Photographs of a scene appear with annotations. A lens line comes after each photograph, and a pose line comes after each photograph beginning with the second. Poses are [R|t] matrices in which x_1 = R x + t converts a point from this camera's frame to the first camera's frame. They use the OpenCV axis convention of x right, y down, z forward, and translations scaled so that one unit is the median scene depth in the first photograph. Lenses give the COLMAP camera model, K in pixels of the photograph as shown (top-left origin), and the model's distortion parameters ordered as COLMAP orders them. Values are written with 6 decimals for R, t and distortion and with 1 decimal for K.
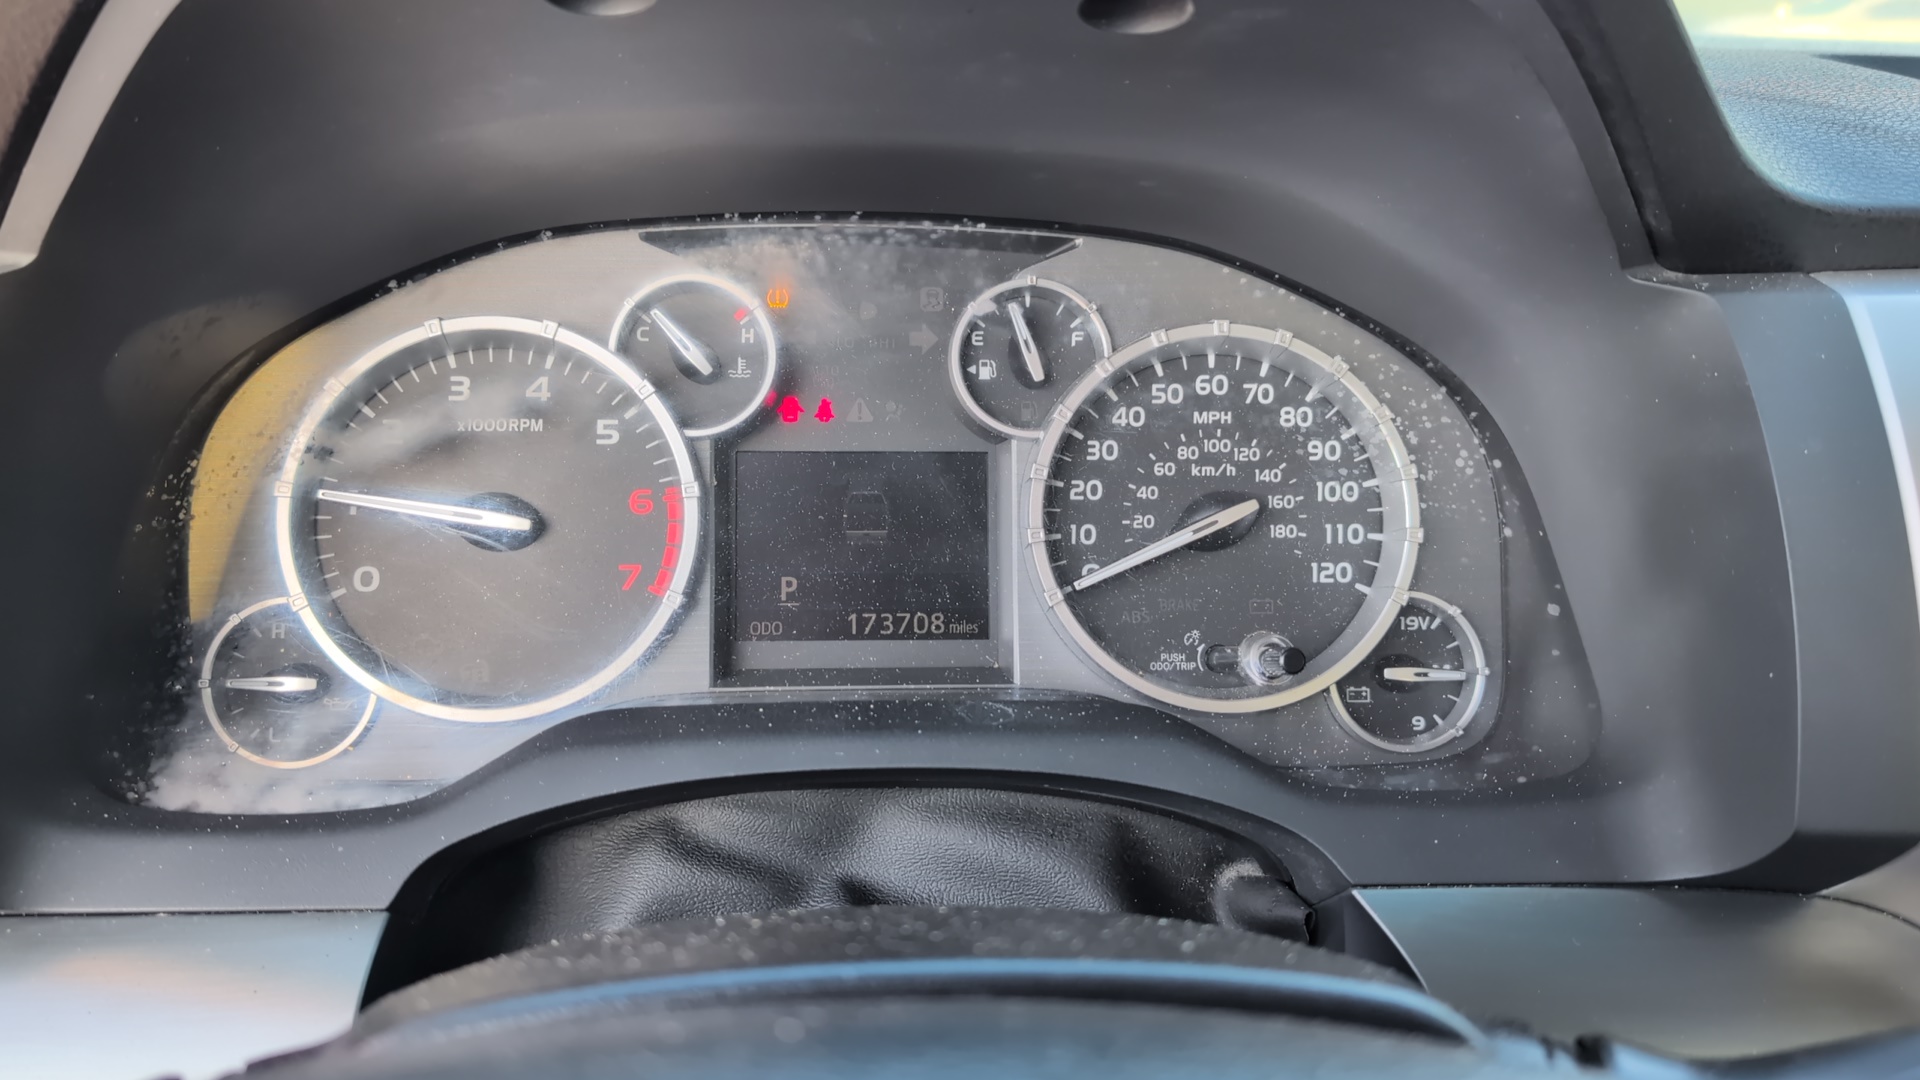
lens RADIAL K [[1607.2, 0, 971.0], [0, 1607.2, 536.9], [0, 0, 1]] dist [0.060109, -0.071486]
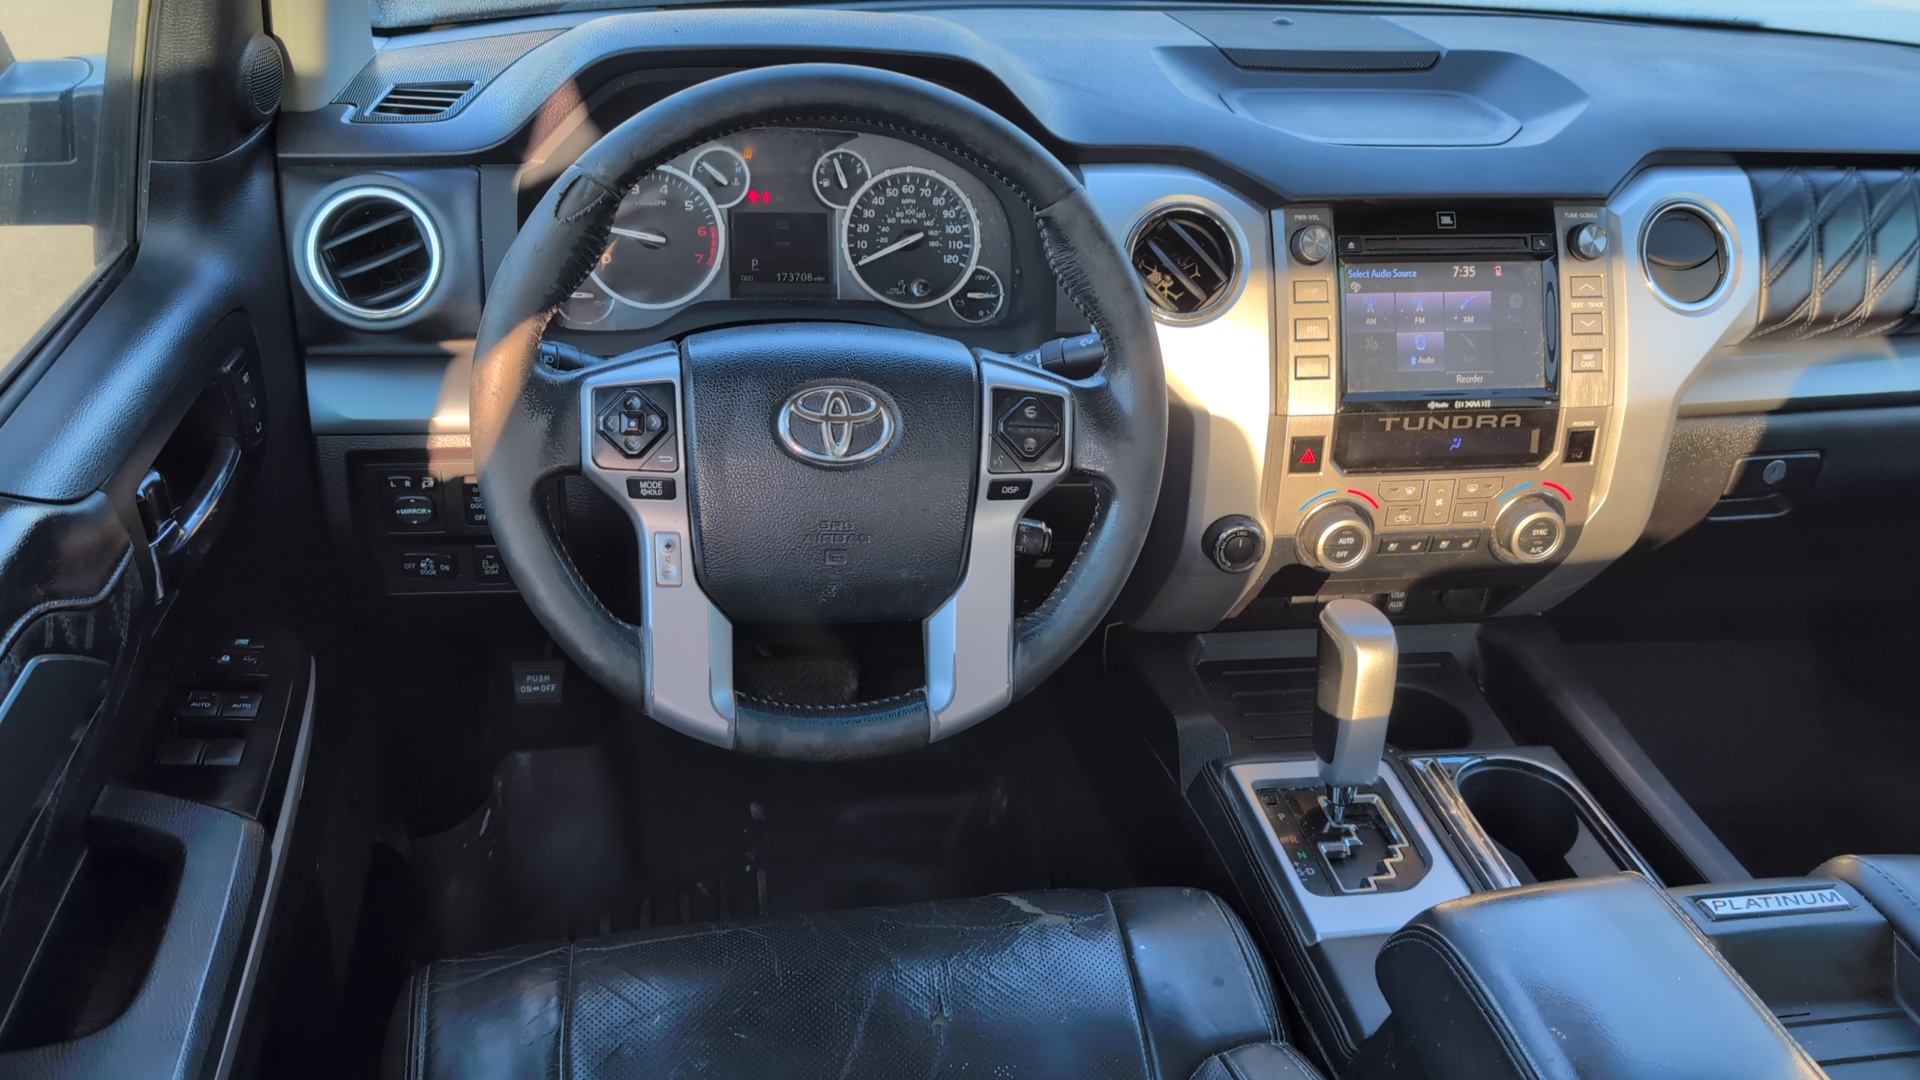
lens RADIAL K [[1607.2, 0, 973.7], [0, 1607.2, 549.0], [0, 0, 1]] dist [0.060109, -0.071486]
pose [[0.996739, -0.010854, 0.079965, 0.033903], [-0.004005, 0.983039, 0.183352, 0.004659], [-0.080599, -0.183074, 0.979790, -1.842108]]
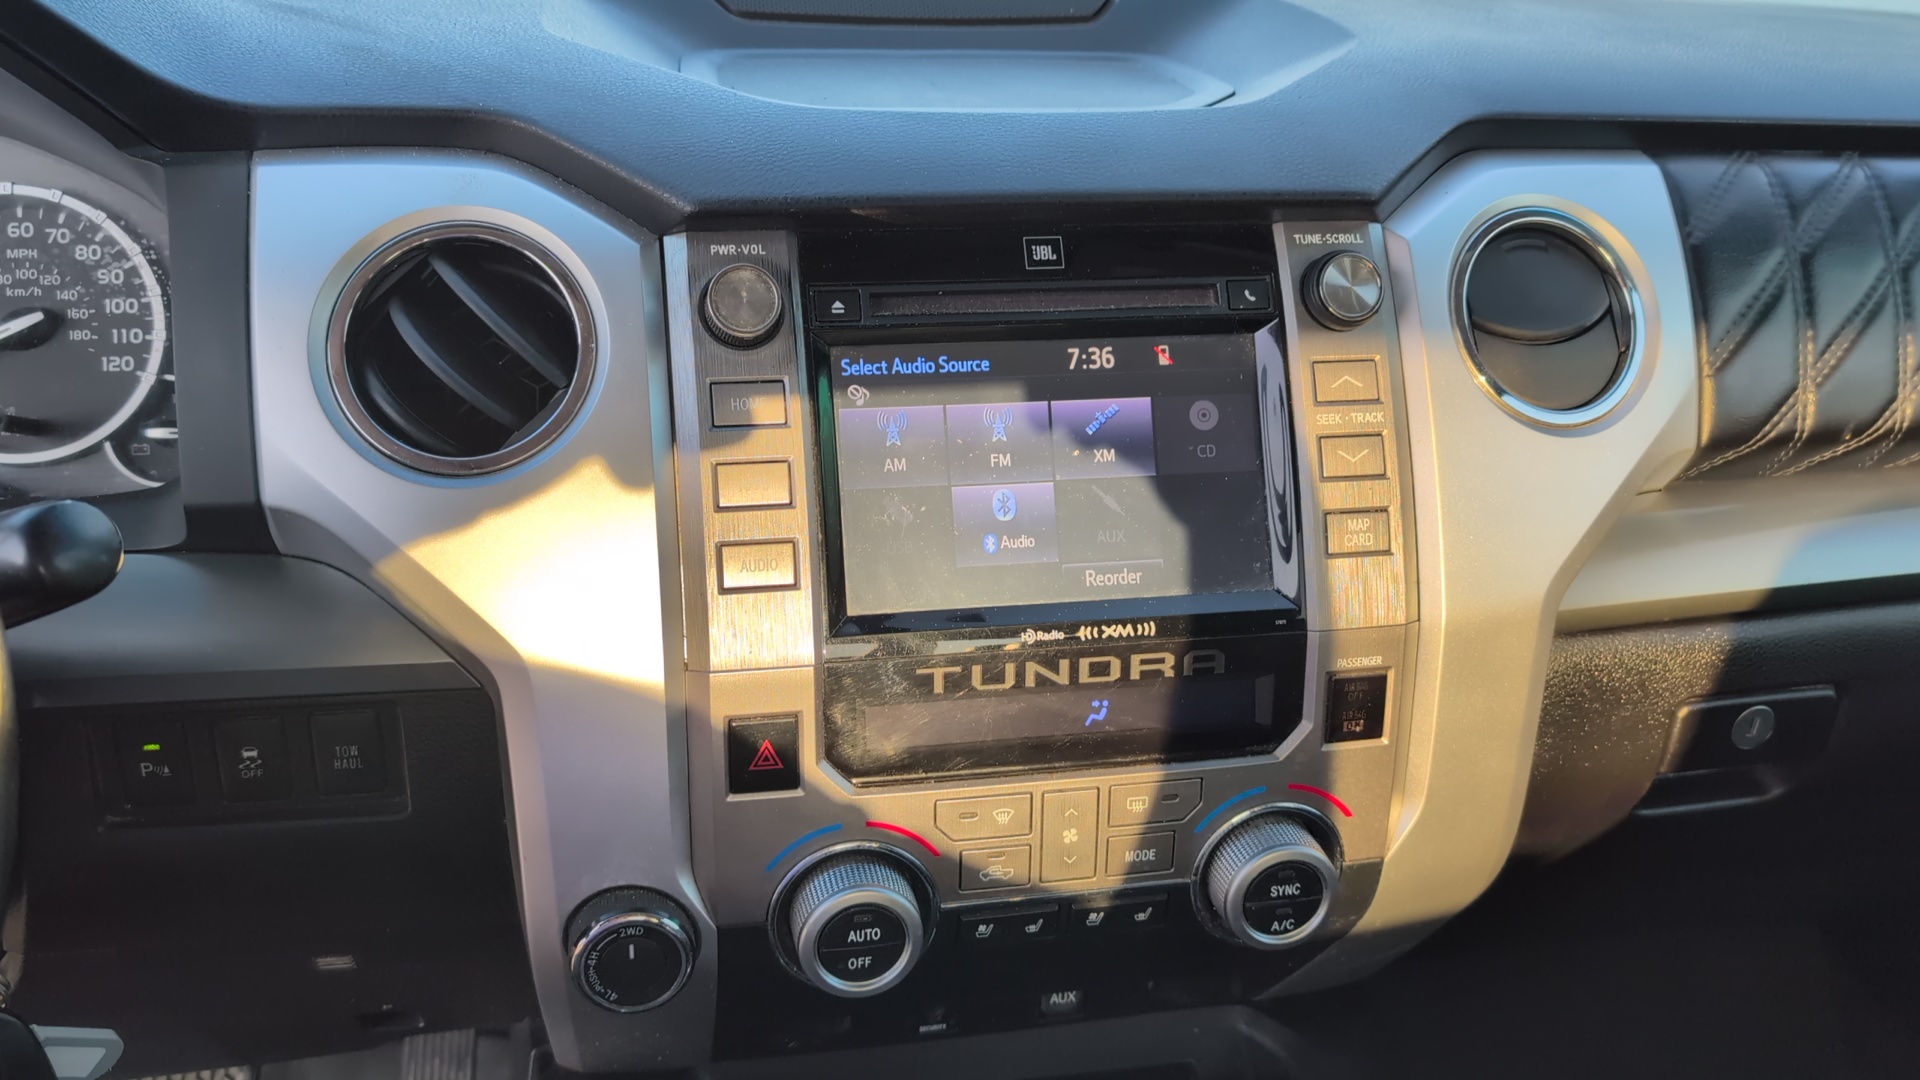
lens RADIAL K [[1607.2, 0, 966.3], [0, 1607.2, 545.9], [0, 0, 1]] dist [0.060109, -0.071486]
pose [[0.994279, -0.034251, 0.101171, 0.815136], [0.025182, 0.995661, 0.089588, 0.072242], [-0.103800, -0.086528, 0.990827, -0.500149]]
